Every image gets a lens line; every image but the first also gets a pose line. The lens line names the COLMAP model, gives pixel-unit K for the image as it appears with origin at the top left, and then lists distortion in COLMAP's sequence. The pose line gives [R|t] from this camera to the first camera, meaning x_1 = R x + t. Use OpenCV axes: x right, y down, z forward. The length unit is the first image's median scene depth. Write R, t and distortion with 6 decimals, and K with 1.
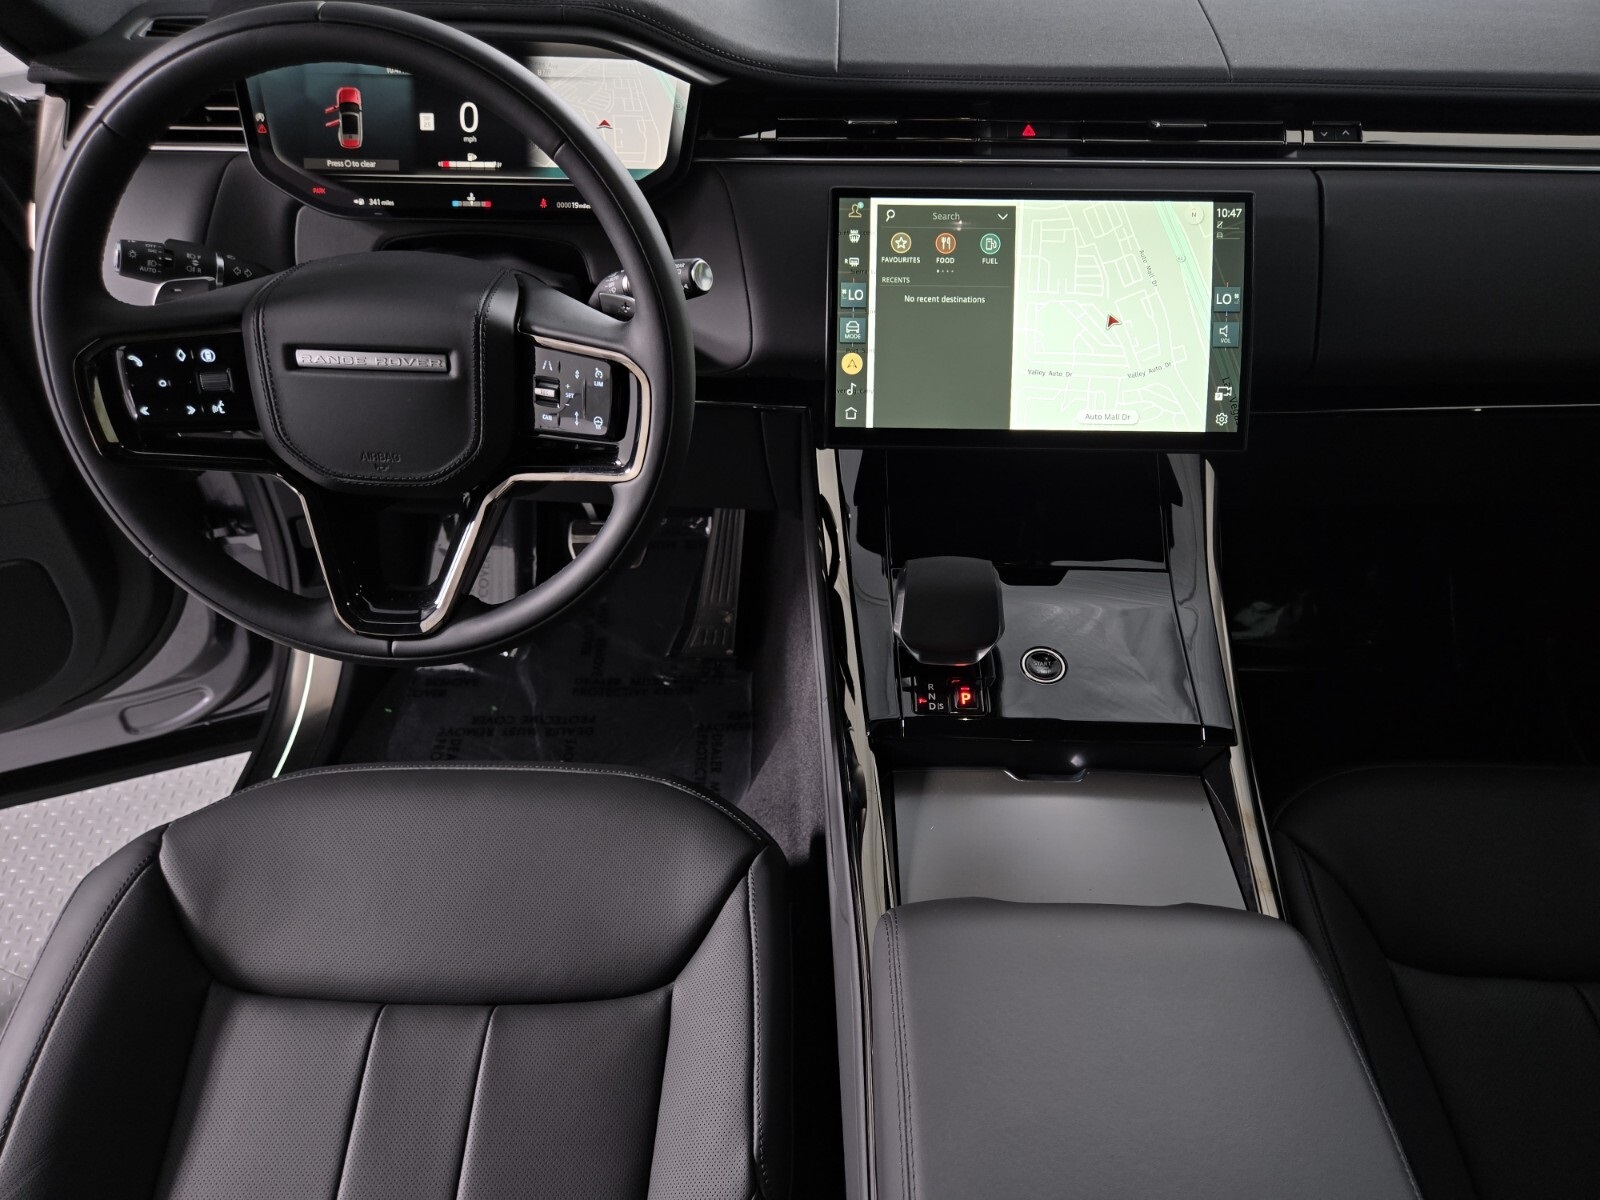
lens RADIAL K [[1019.9, 0, 828.2], [0, 1019.9, 622.6], [0, 0, 1]] dist [0.041932, -0.040844]
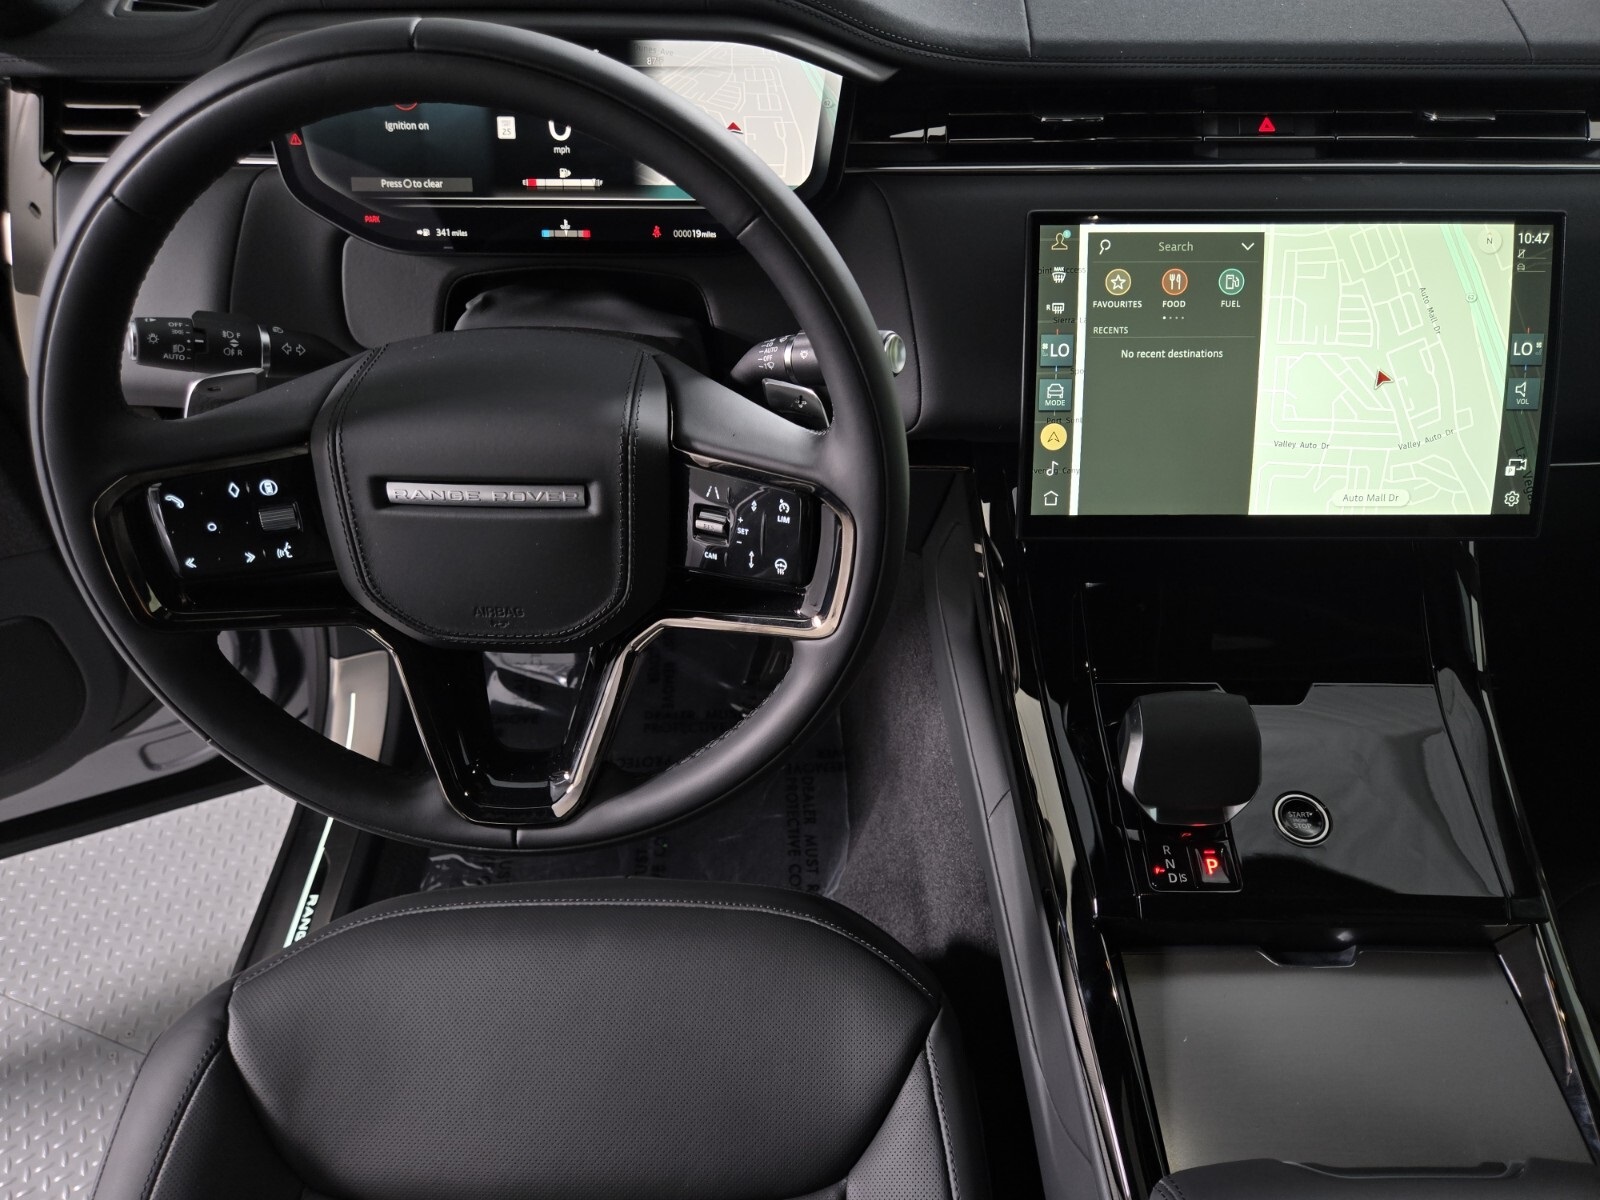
lens RADIAL K [[1019.9, 0, 828.2], [0, 1019.9, 622.6], [0, 0, 1]] dist [0.041932, -0.040844]
pose [[0.999837, -0.016767, 0.006692, -0.161644], [0.016109, 0.995942, 0.088544, -0.182869], [-0.008150, -0.088422, 0.996050, 0.190755]]
